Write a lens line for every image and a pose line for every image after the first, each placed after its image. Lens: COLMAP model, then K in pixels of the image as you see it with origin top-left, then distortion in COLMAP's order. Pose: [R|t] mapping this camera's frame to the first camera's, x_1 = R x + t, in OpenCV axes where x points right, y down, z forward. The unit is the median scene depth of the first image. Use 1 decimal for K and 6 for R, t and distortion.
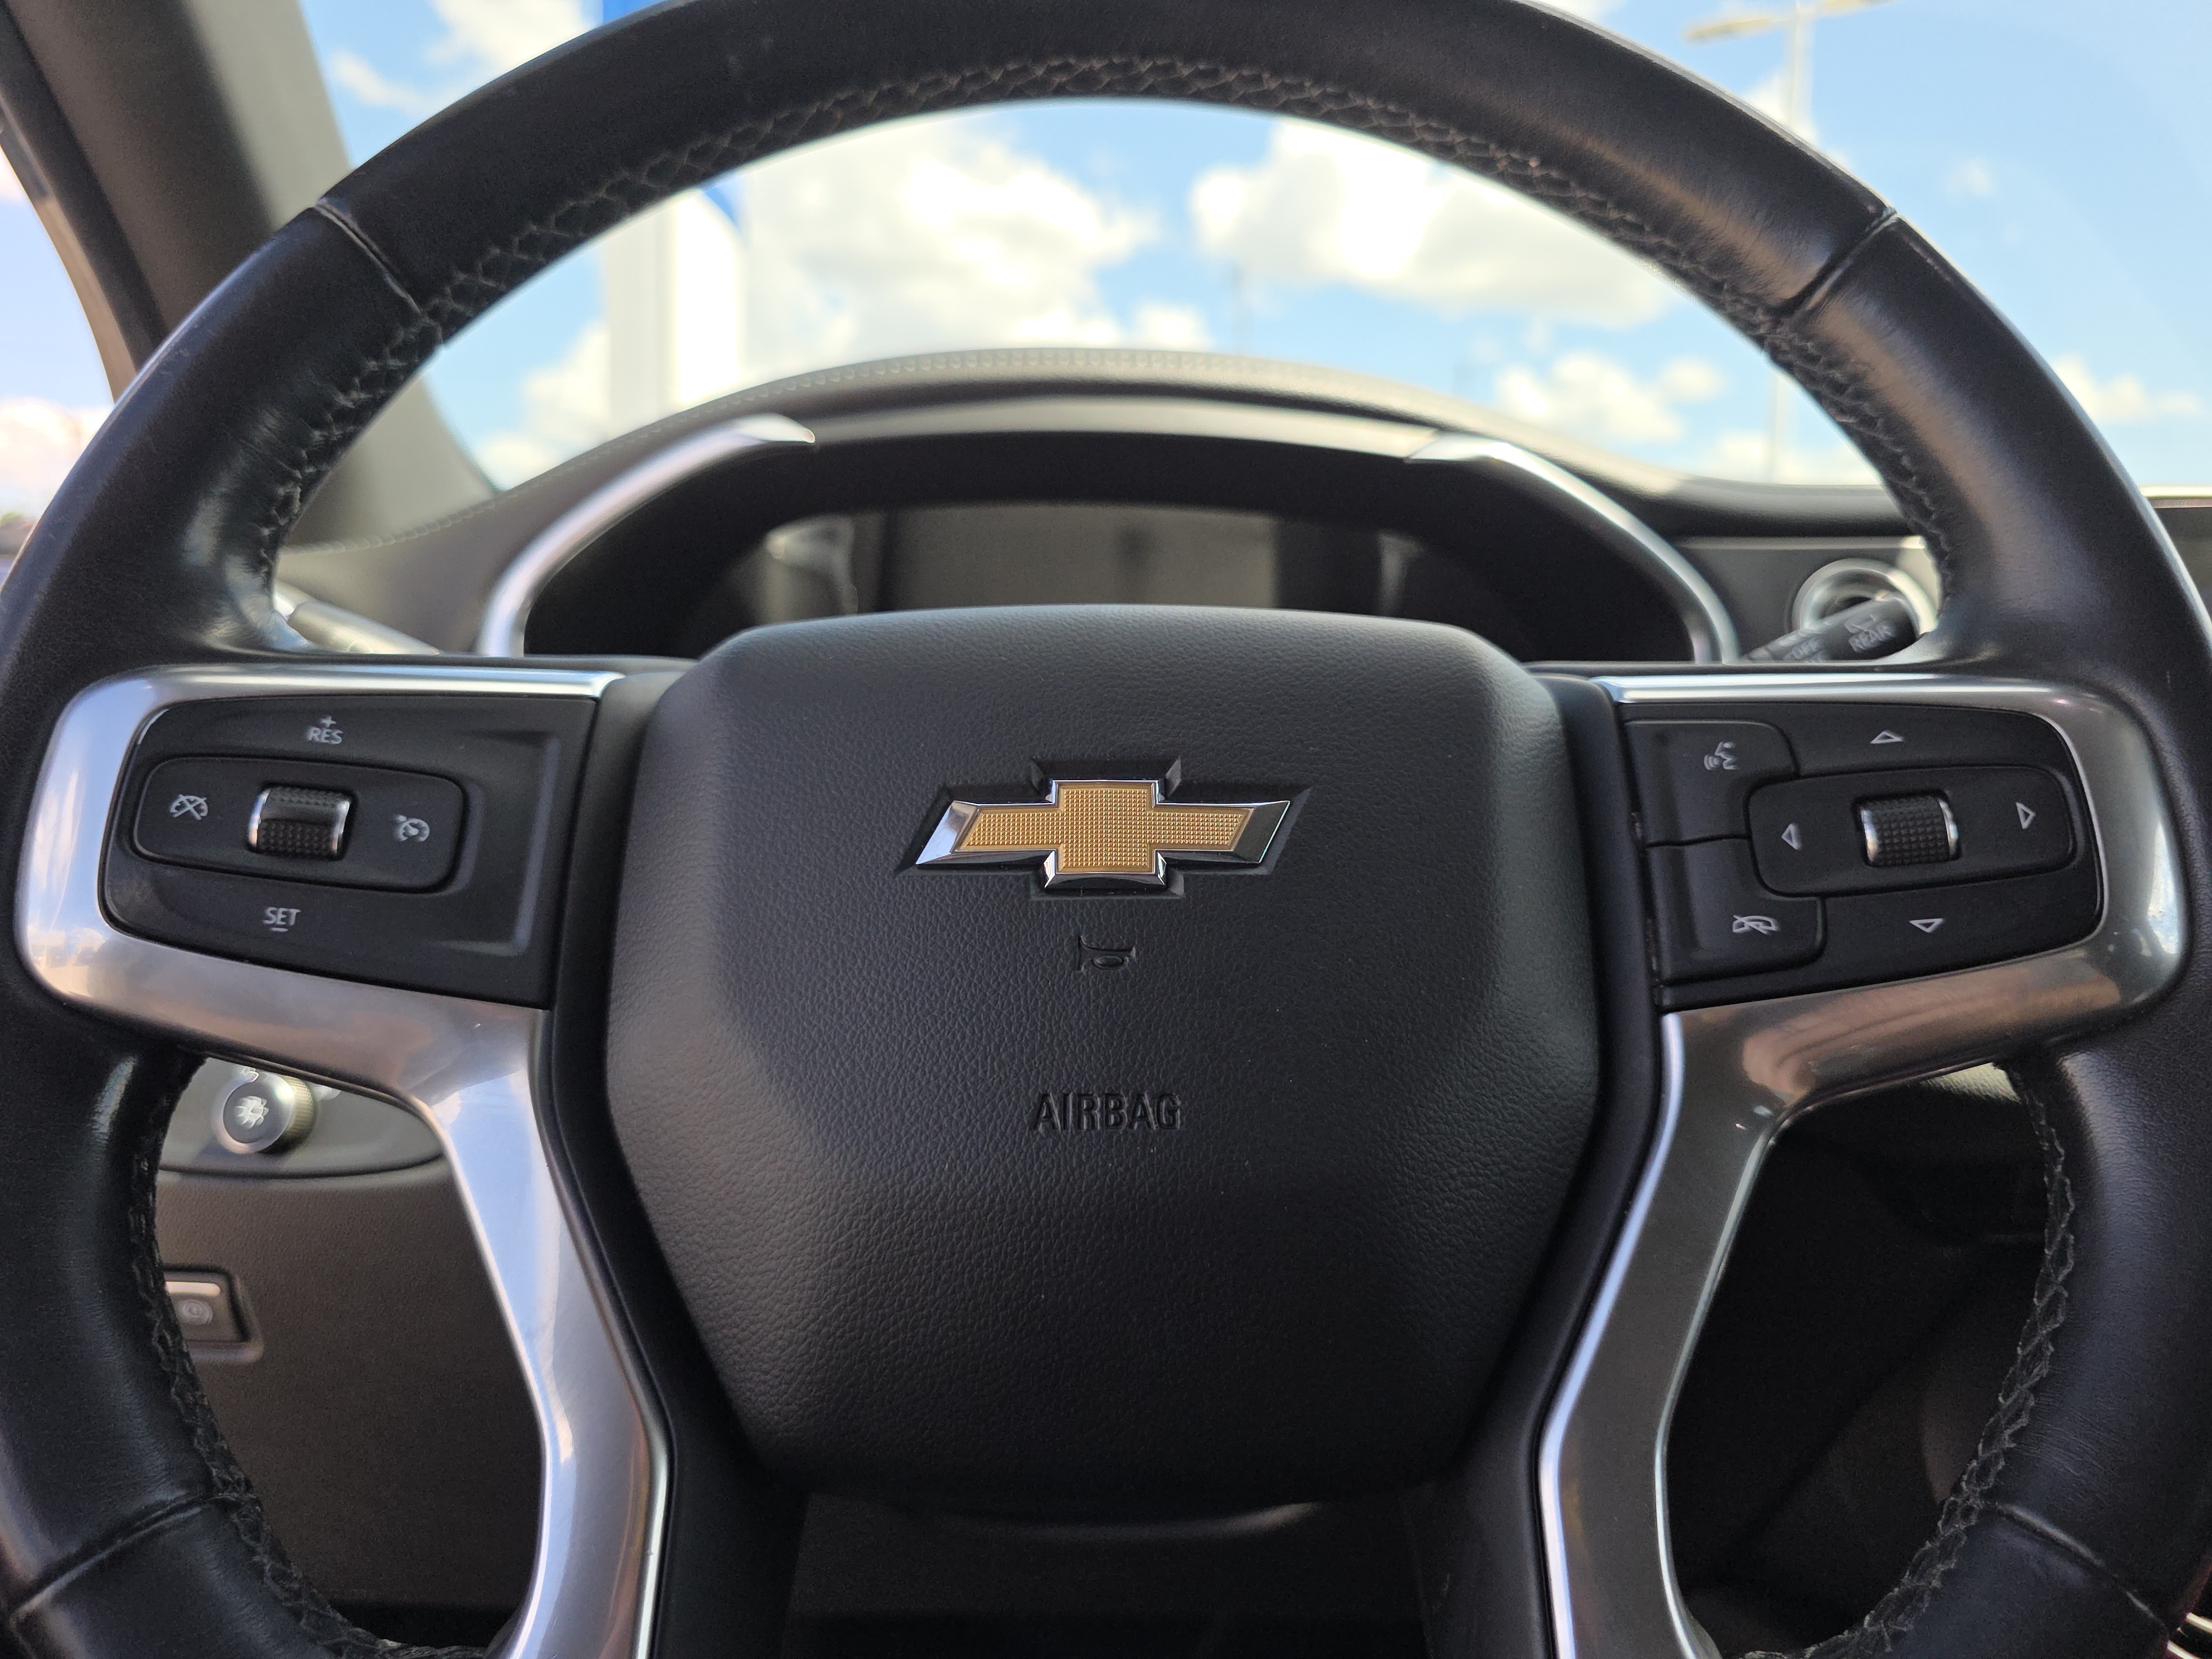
lens RADIAL K [[1557.2, 0, 1092.7], [0, 1557.2, 817.3], [0, 0, 1]] dist [0.026220, -0.026754]
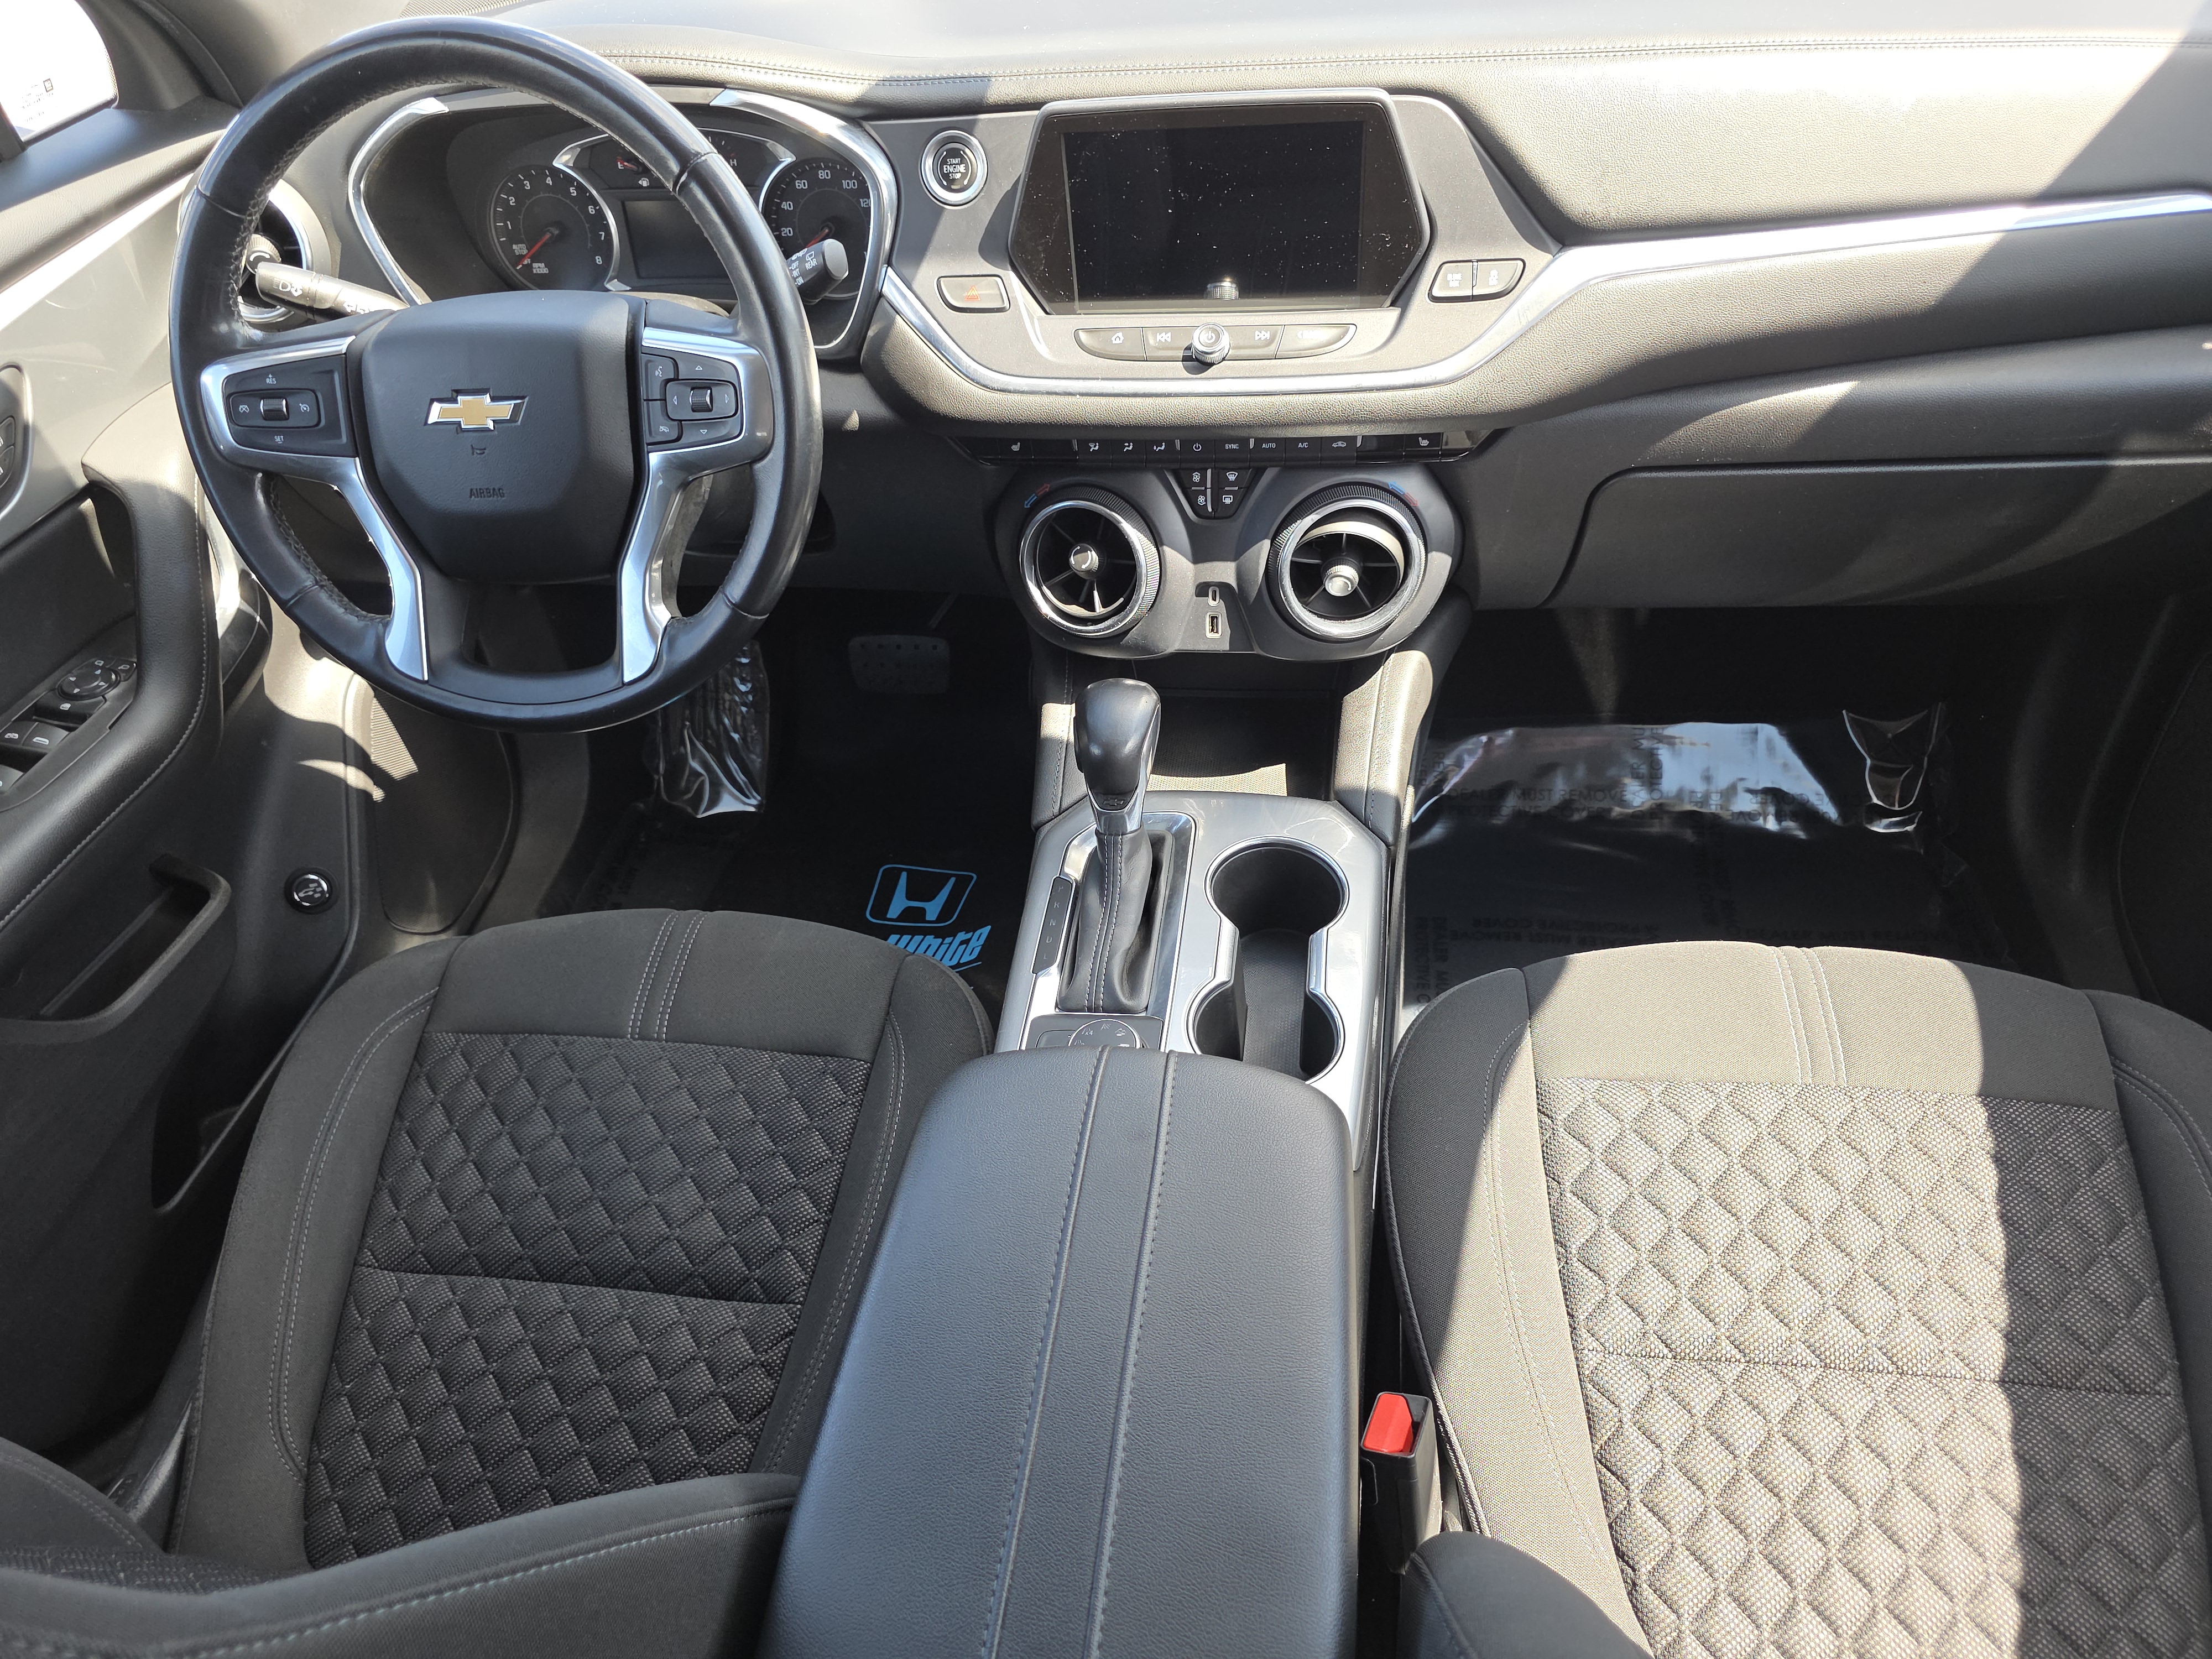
lens RADIAL K [[1484.9, 0, 1111.7], [0, 1484.9, 847.6], [0, 0, 1]] dist [0.031460, -0.020335]
pose [[0.983832, 0.021356, -0.177816, 1.956152], [0.091811, 0.792335, 0.603139, -1.069049], [0.153771, -0.609713, 0.777564, -1.919470]]
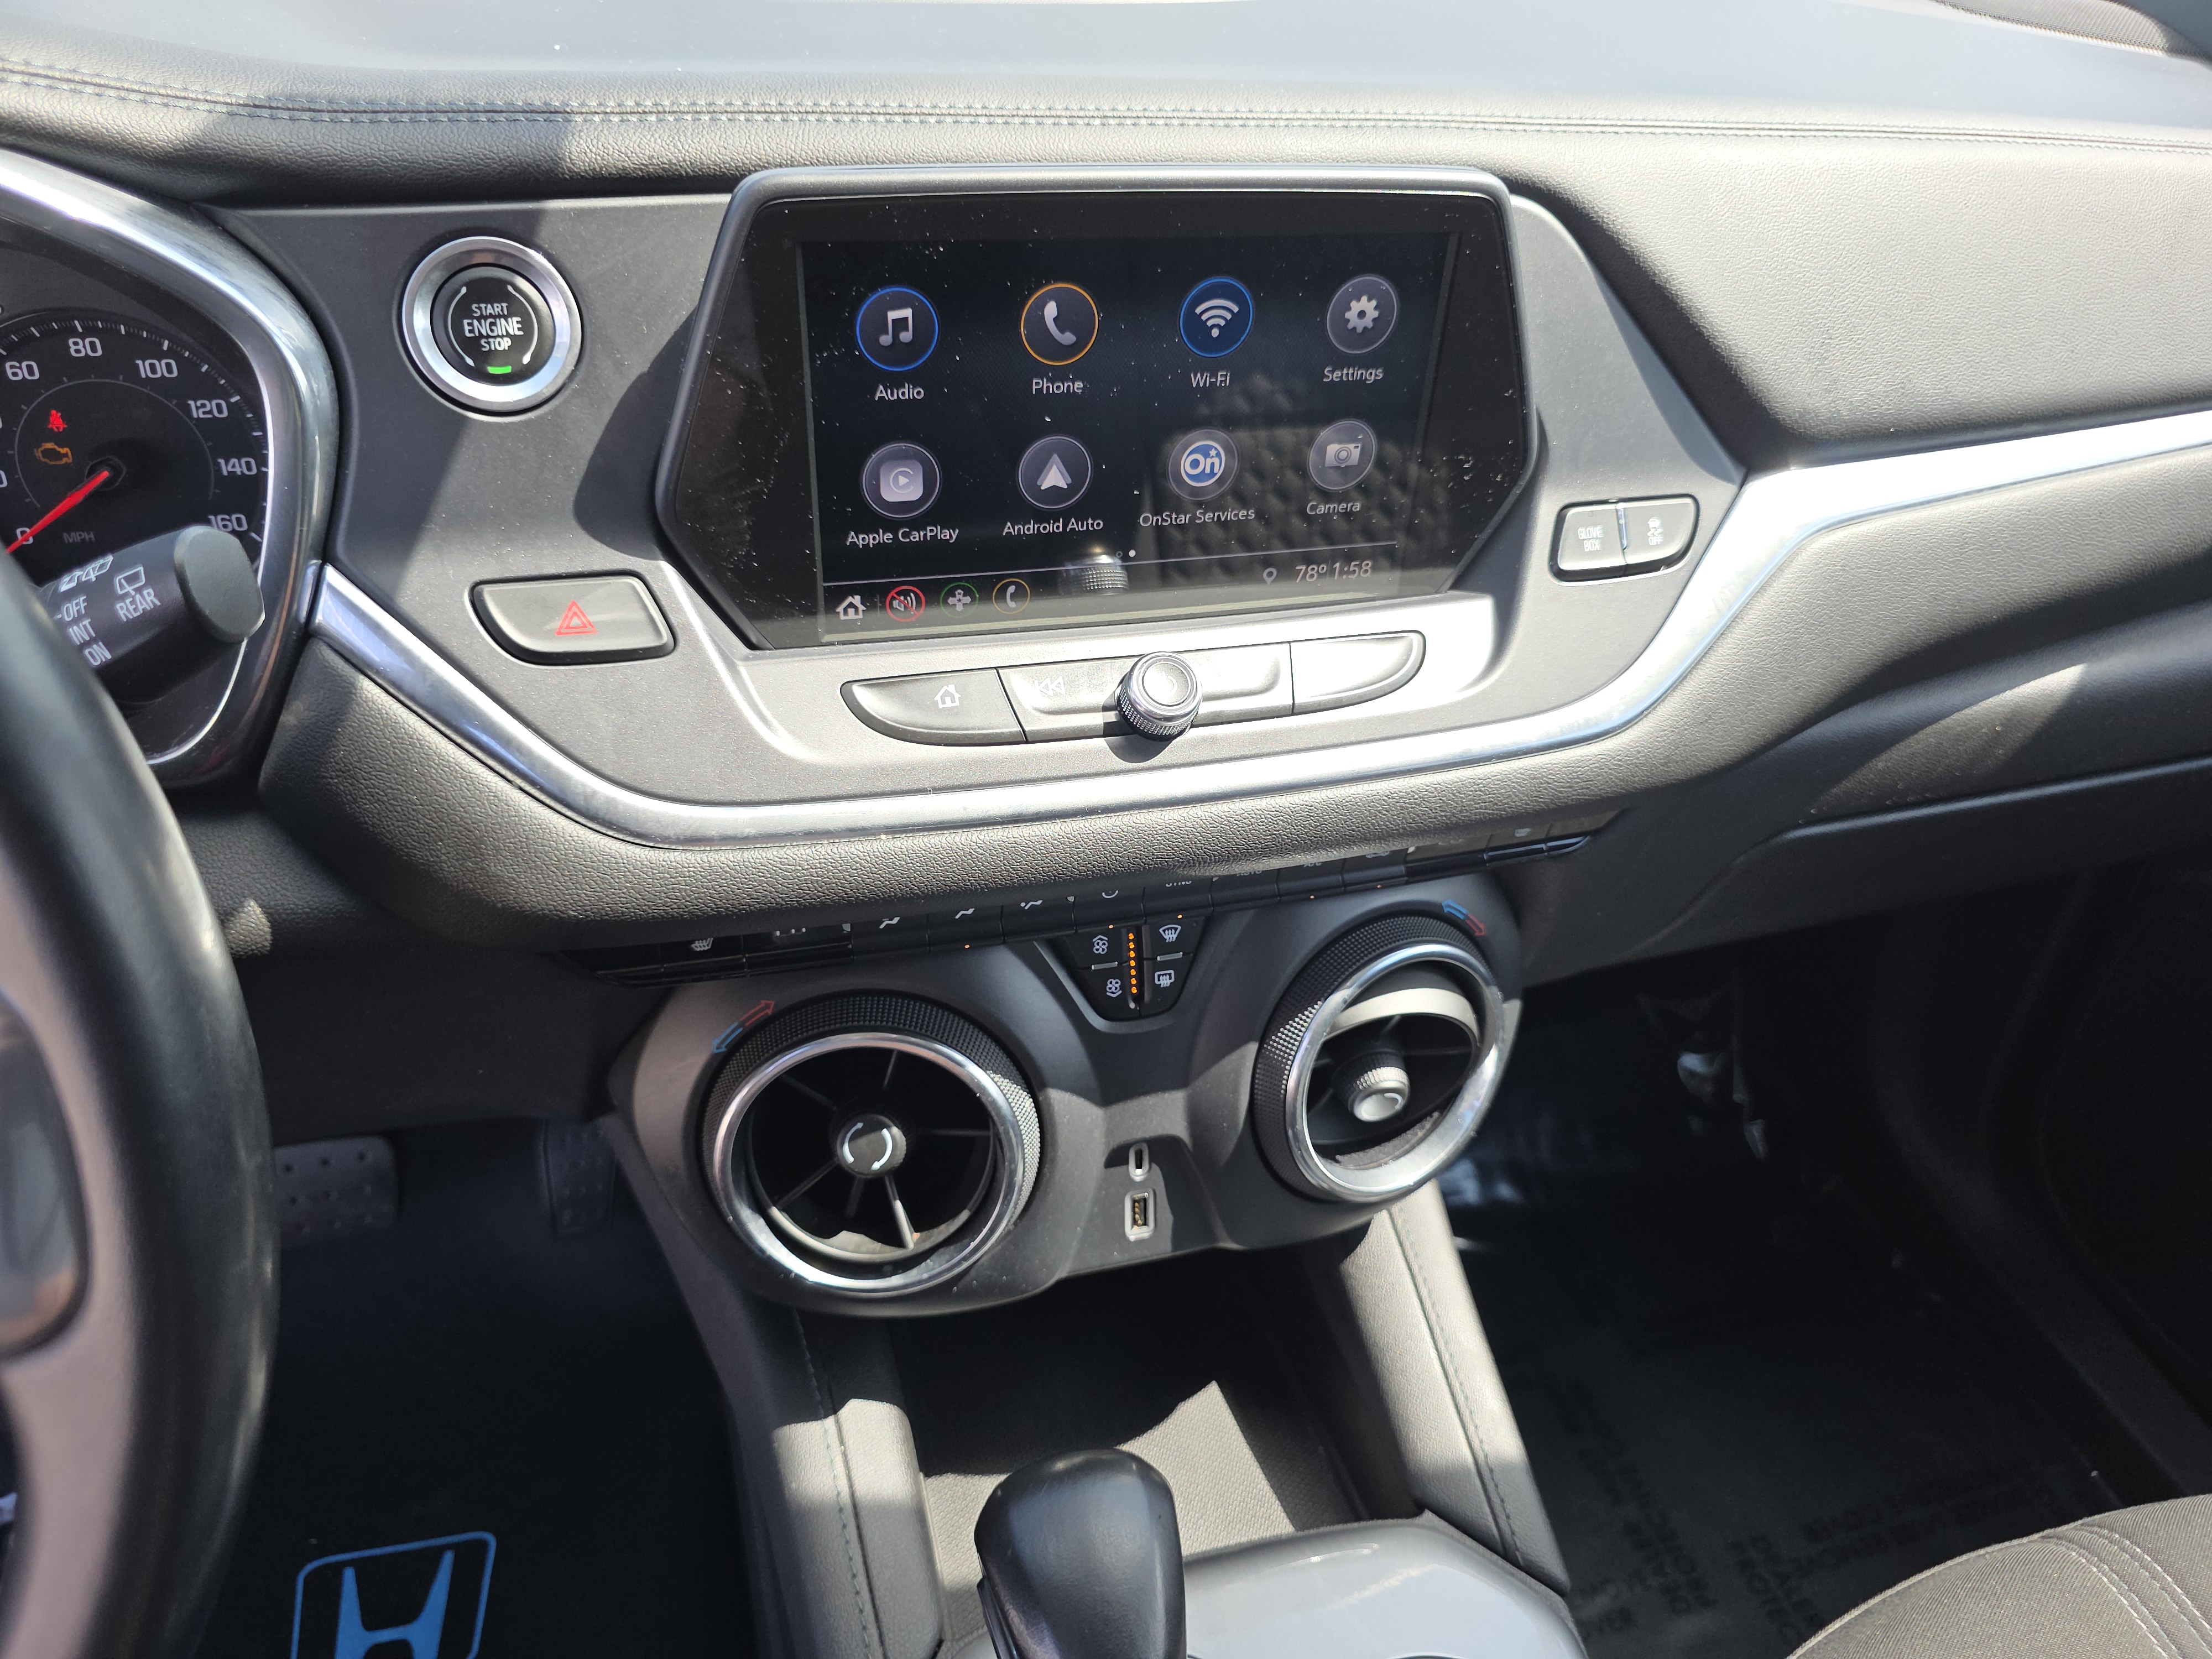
lens RADIAL K [[1557.2, 0, 1139.5], [0, 1557.2, 844.0], [0, 0, 1]] dist [0.026220, -0.026754]
pose [[0.958966, -0.136148, 0.248694, 1.058917], [-0.016289, 0.849251, 0.527737, -0.611622], [-0.283054, -0.510133, 0.812185, 0.165792]]
